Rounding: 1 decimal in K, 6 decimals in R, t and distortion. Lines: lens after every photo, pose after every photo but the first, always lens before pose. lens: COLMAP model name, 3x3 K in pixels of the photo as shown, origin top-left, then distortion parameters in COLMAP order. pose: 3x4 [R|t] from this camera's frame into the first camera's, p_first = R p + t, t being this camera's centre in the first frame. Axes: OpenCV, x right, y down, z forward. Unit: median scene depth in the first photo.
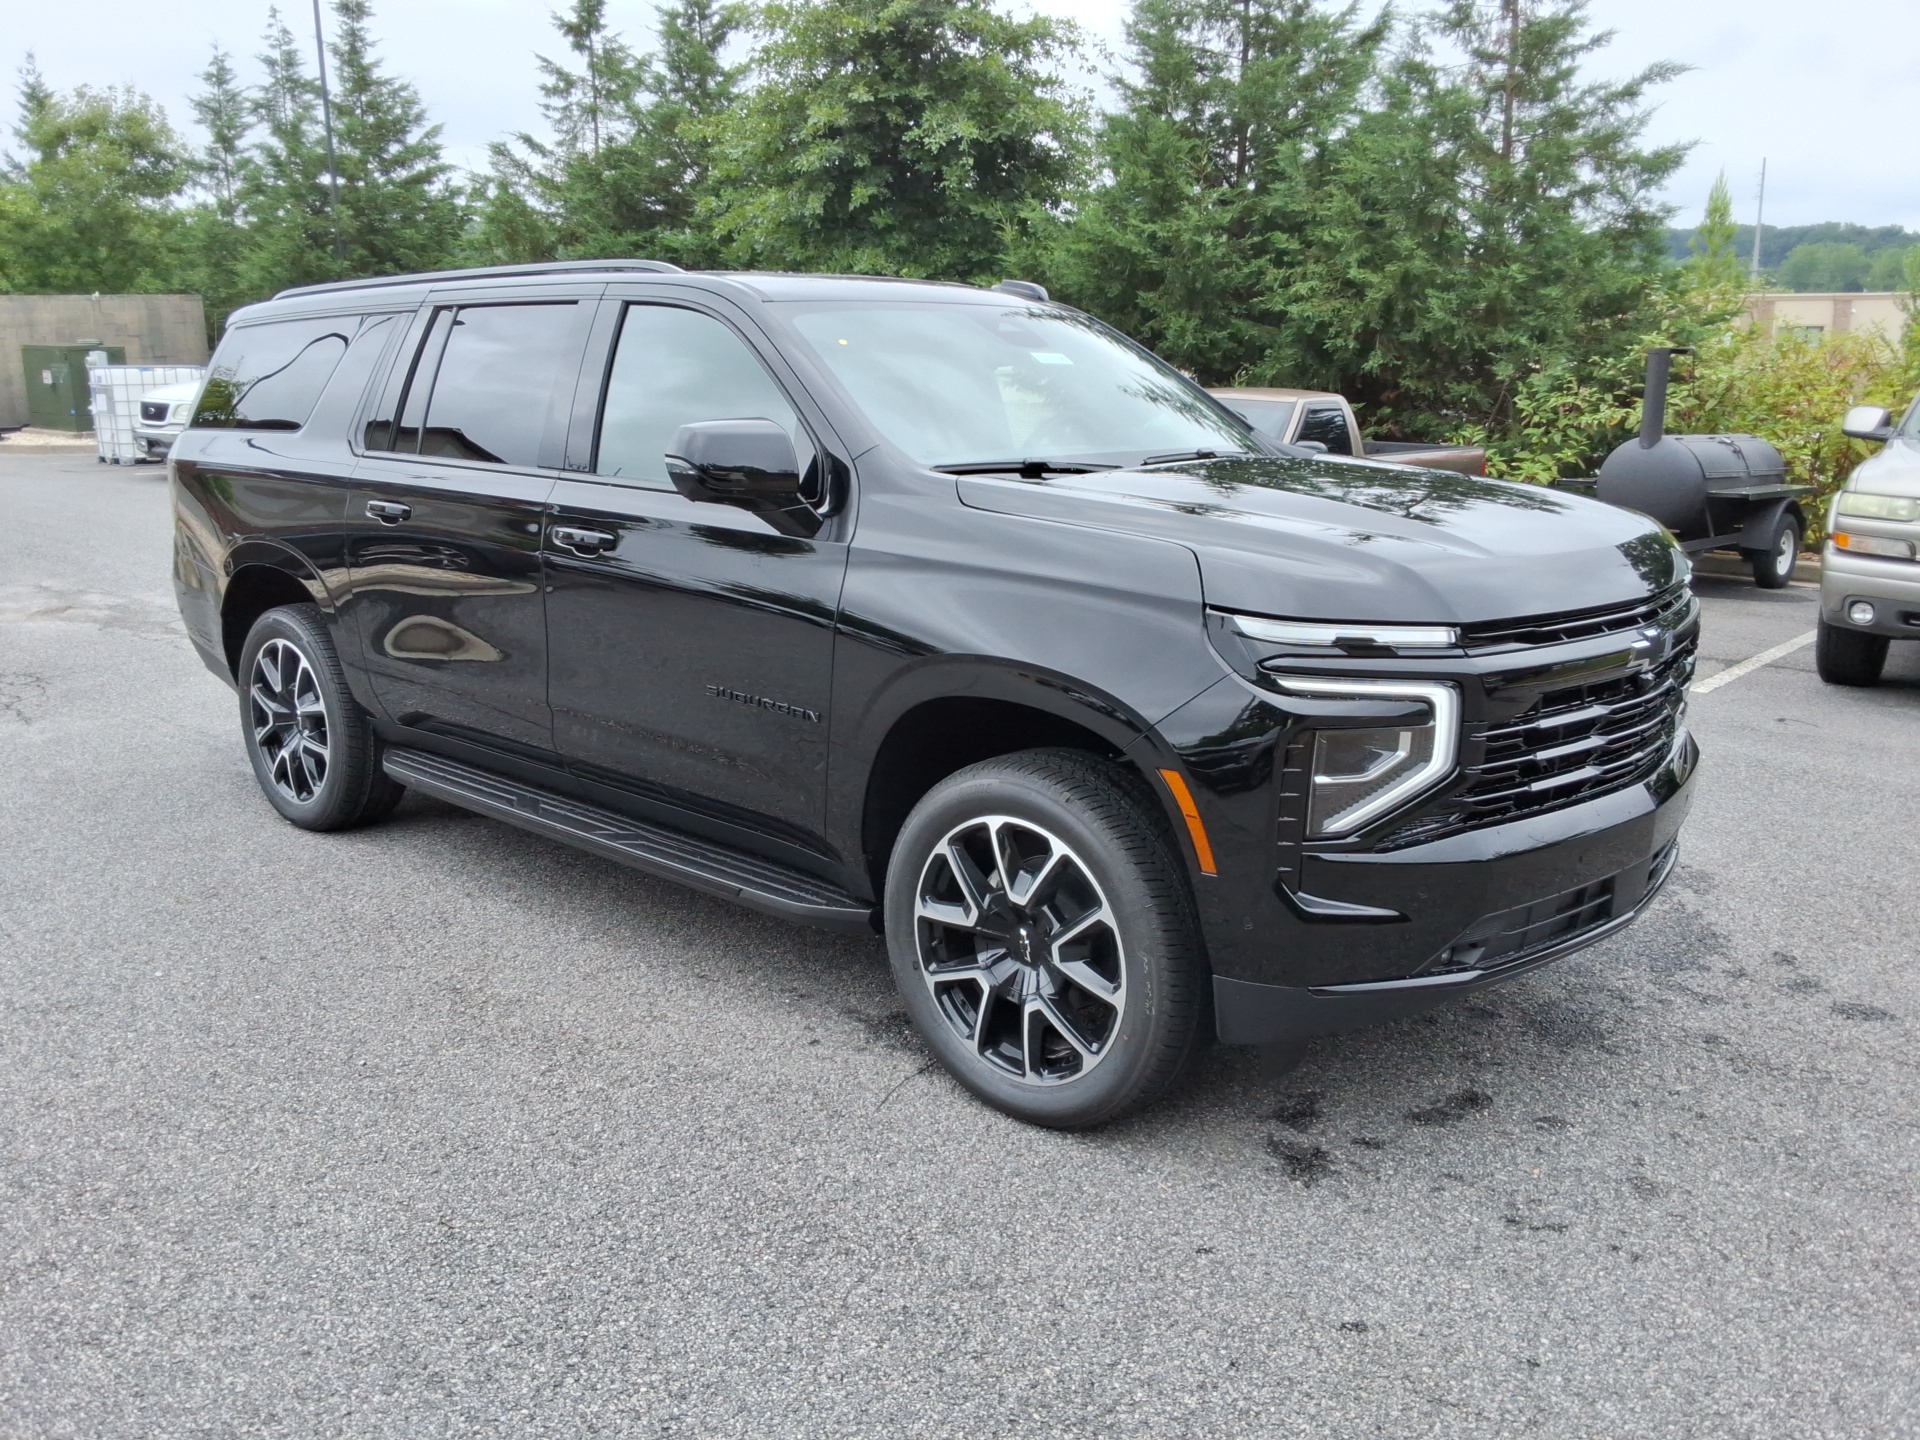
lens RADIAL K [[1549.6, 0, 966.4], [0, 1549.6, 701.1], [0, 0, 1]] dist [0.110544, -0.189918]
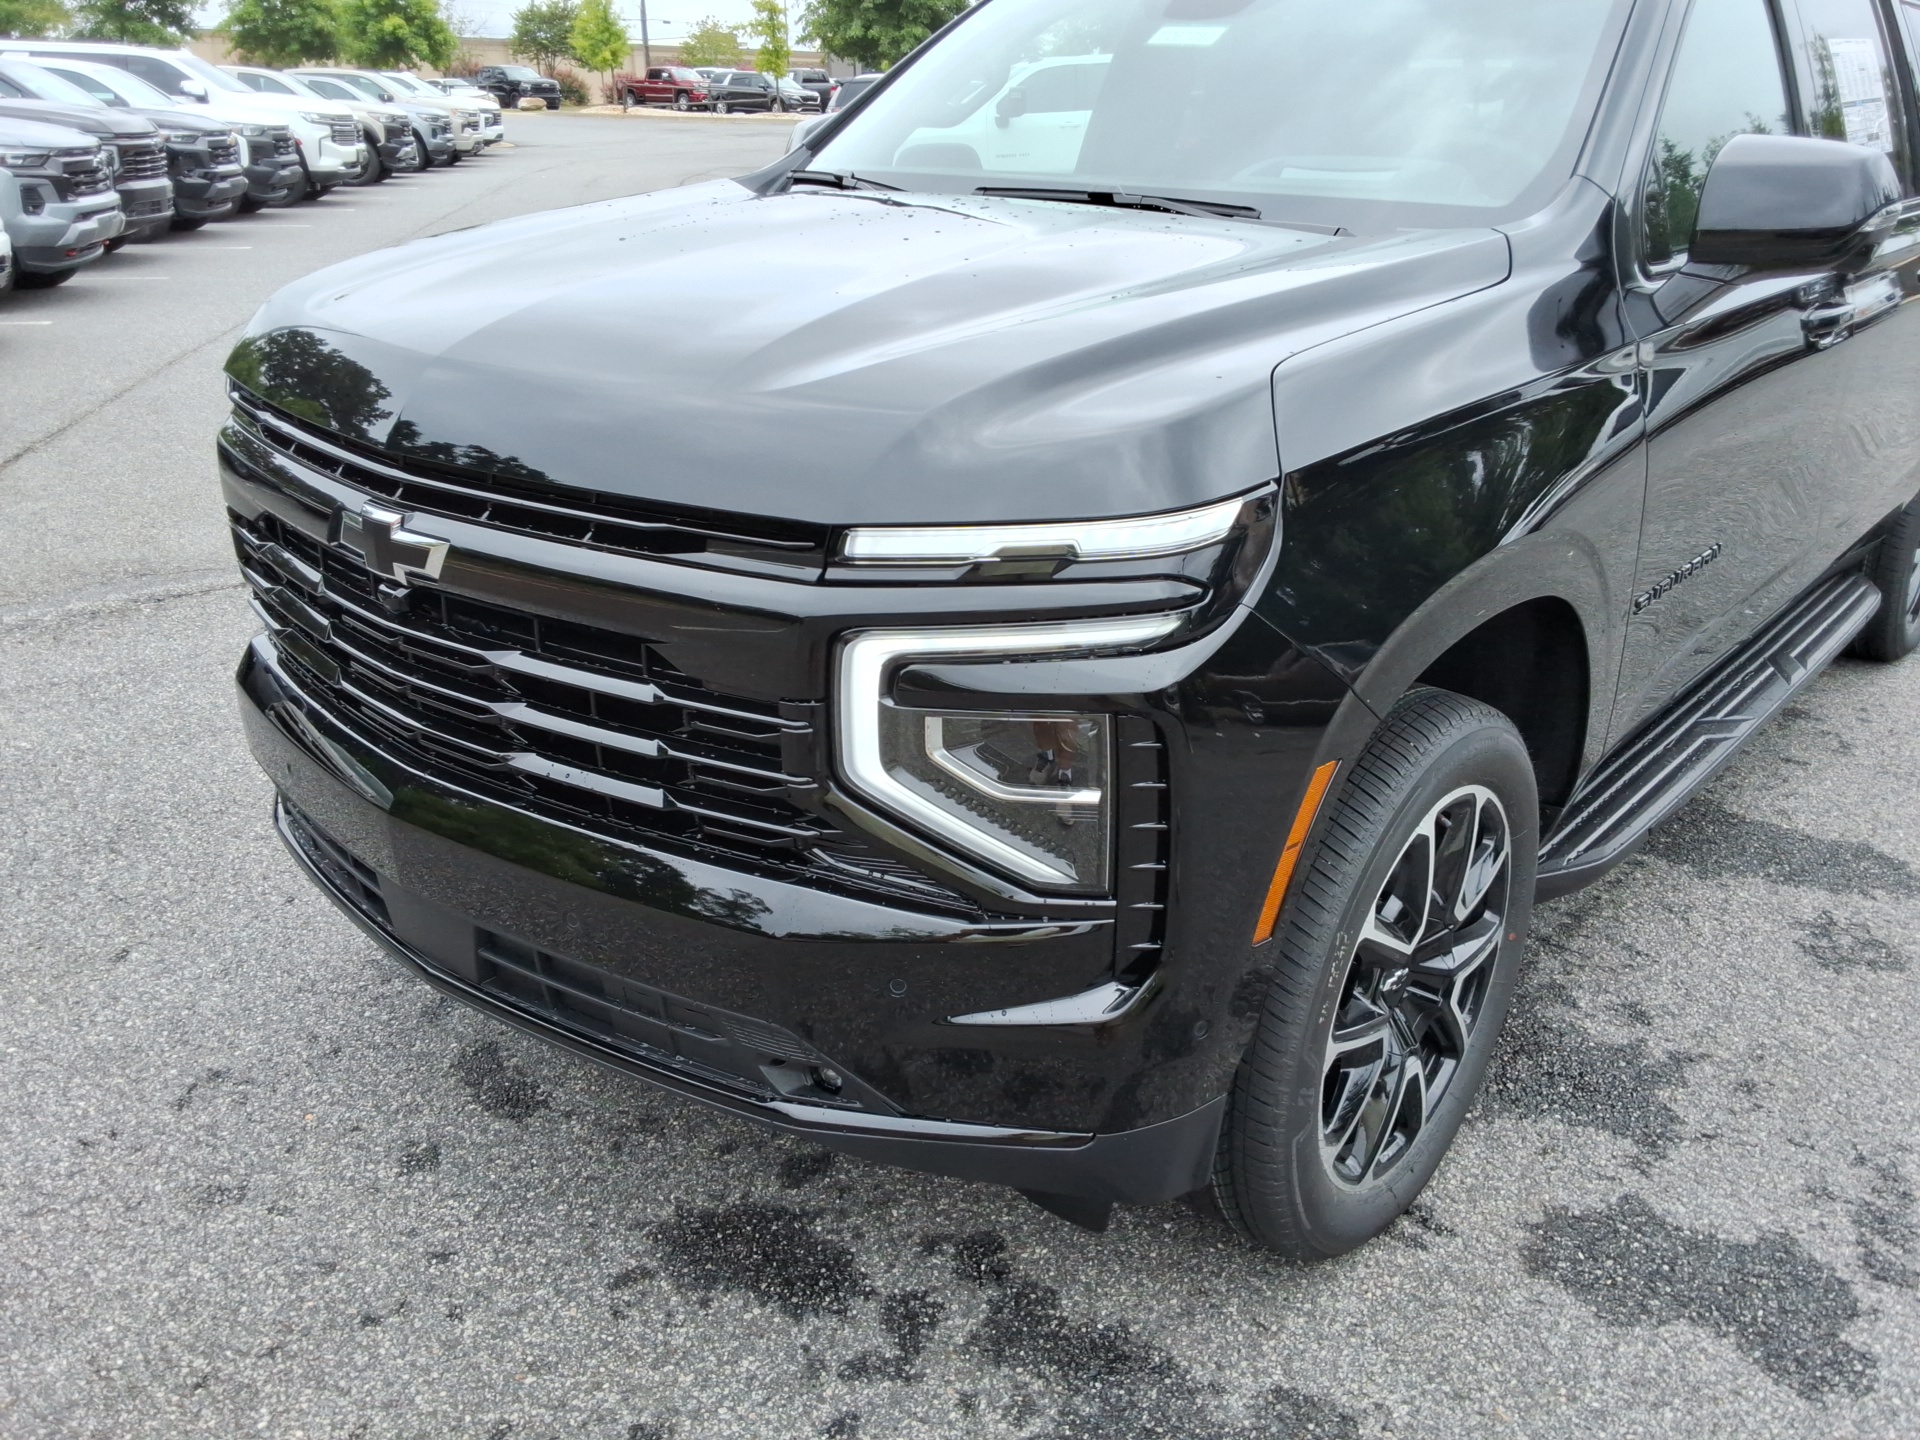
lens RADIAL K [[1550.3, 0, 980.6], [0, 1550.3, 677.9], [0, 0, 1]] dist [0.098849, -0.165580]
pose [[0.027452, 0.345201, -0.938127, 0.130425], [-0.220059, 0.917545, 0.331188, -0.029454], [0.975100, 0.197352, 0.101153, 0.152649]]
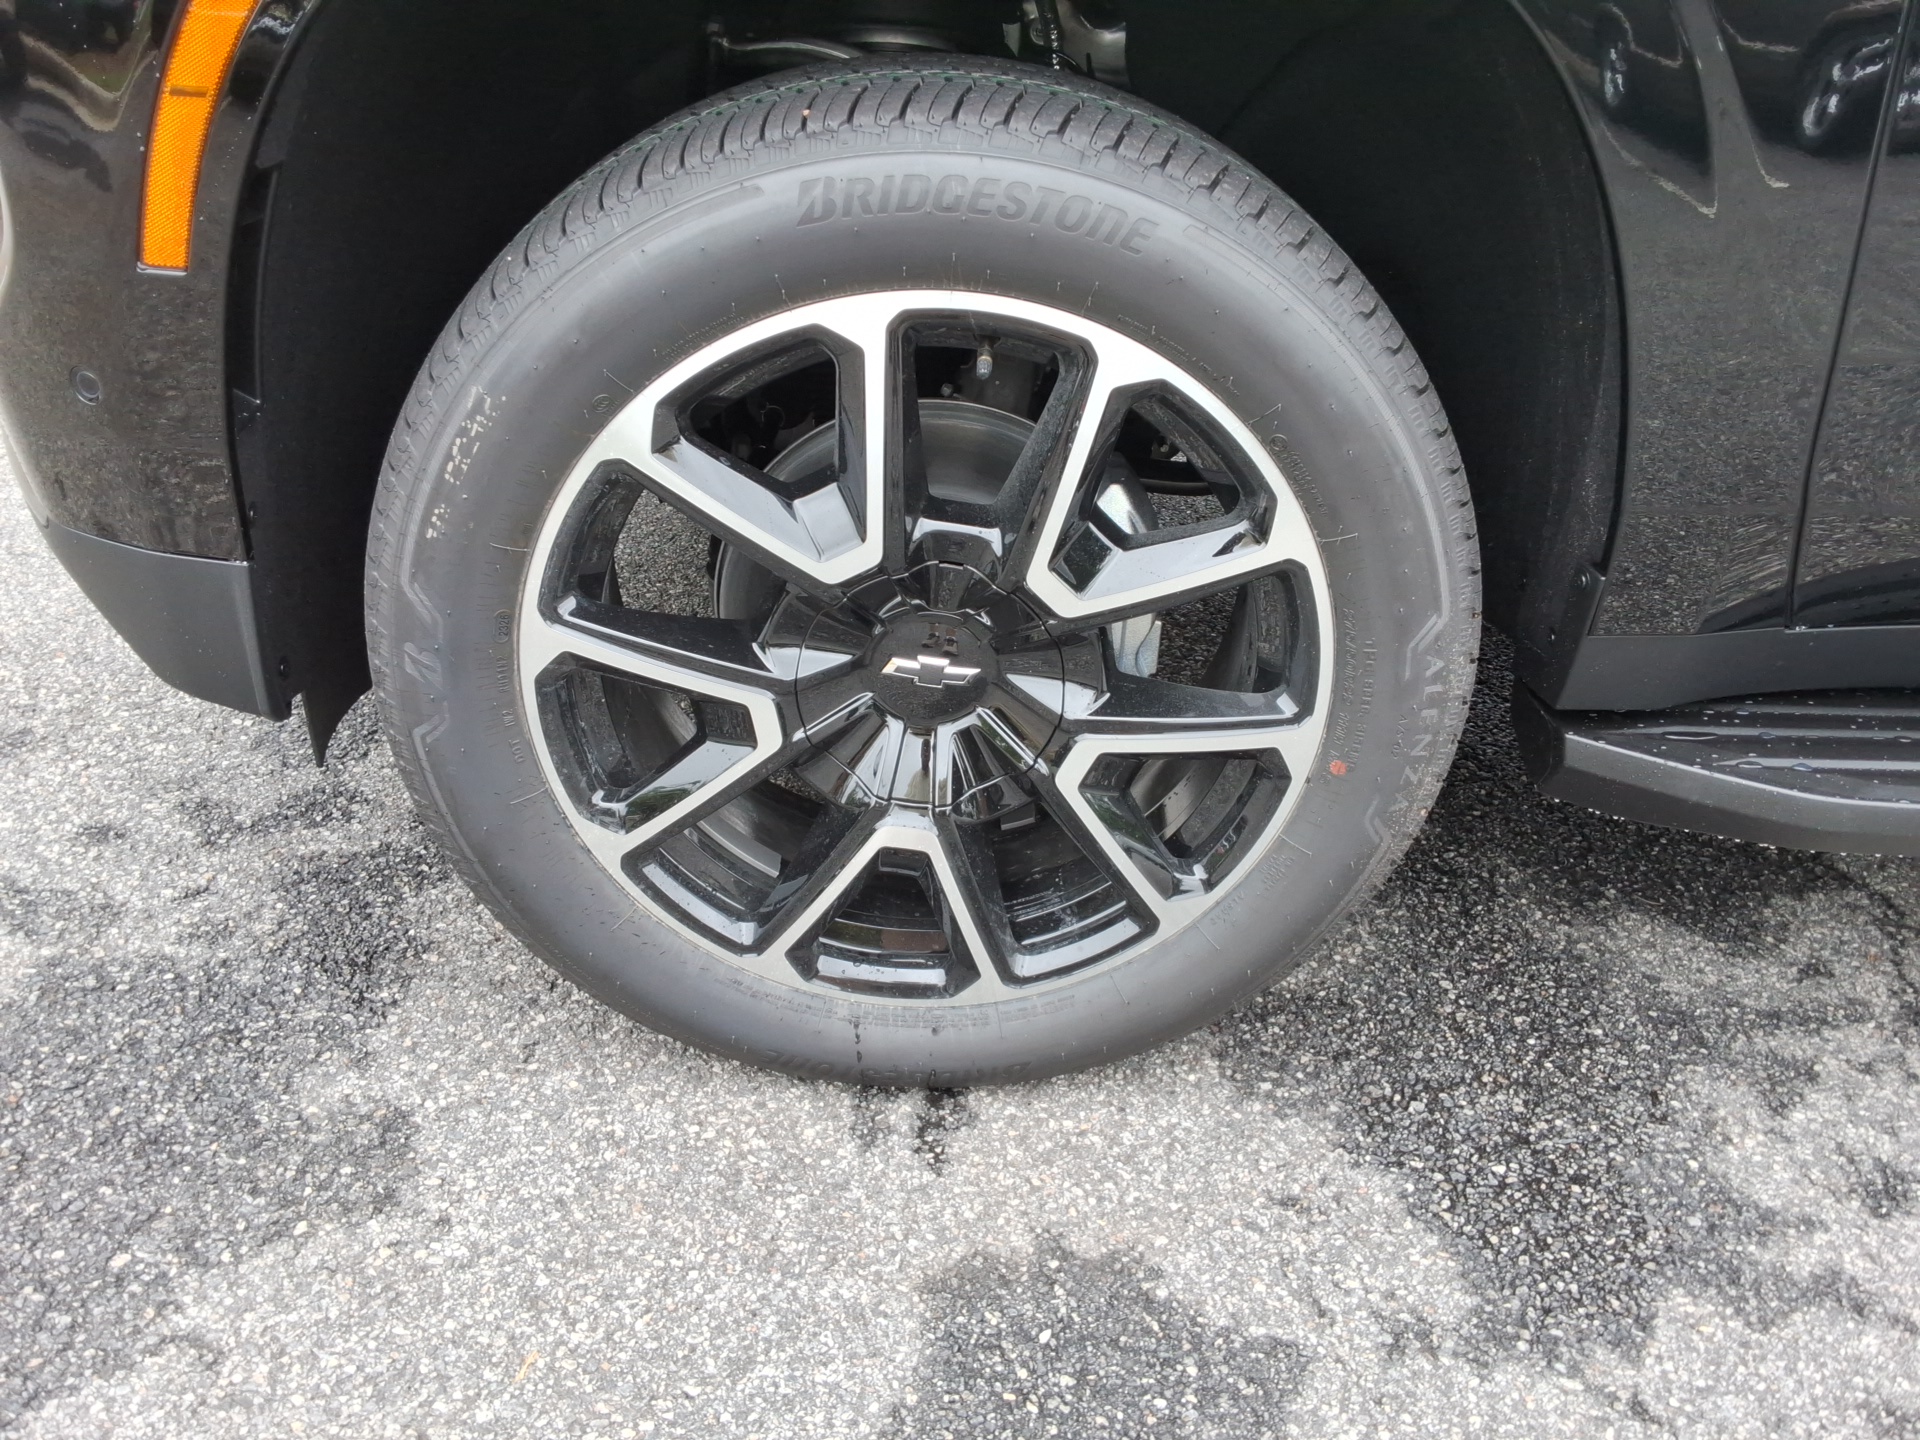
lens RADIAL K [[1549.6, 0, 966.4], [0, 1549.6, 701.1], [0, 0, 1]] dist [0.110544, -0.189918]
pose [[-0.732426, 0.296928, -0.612688, 0.082700], [-0.192419, 0.772930, 0.604611, -0.017710], [0.653091, 0.560725, -0.508979, 0.212191]]
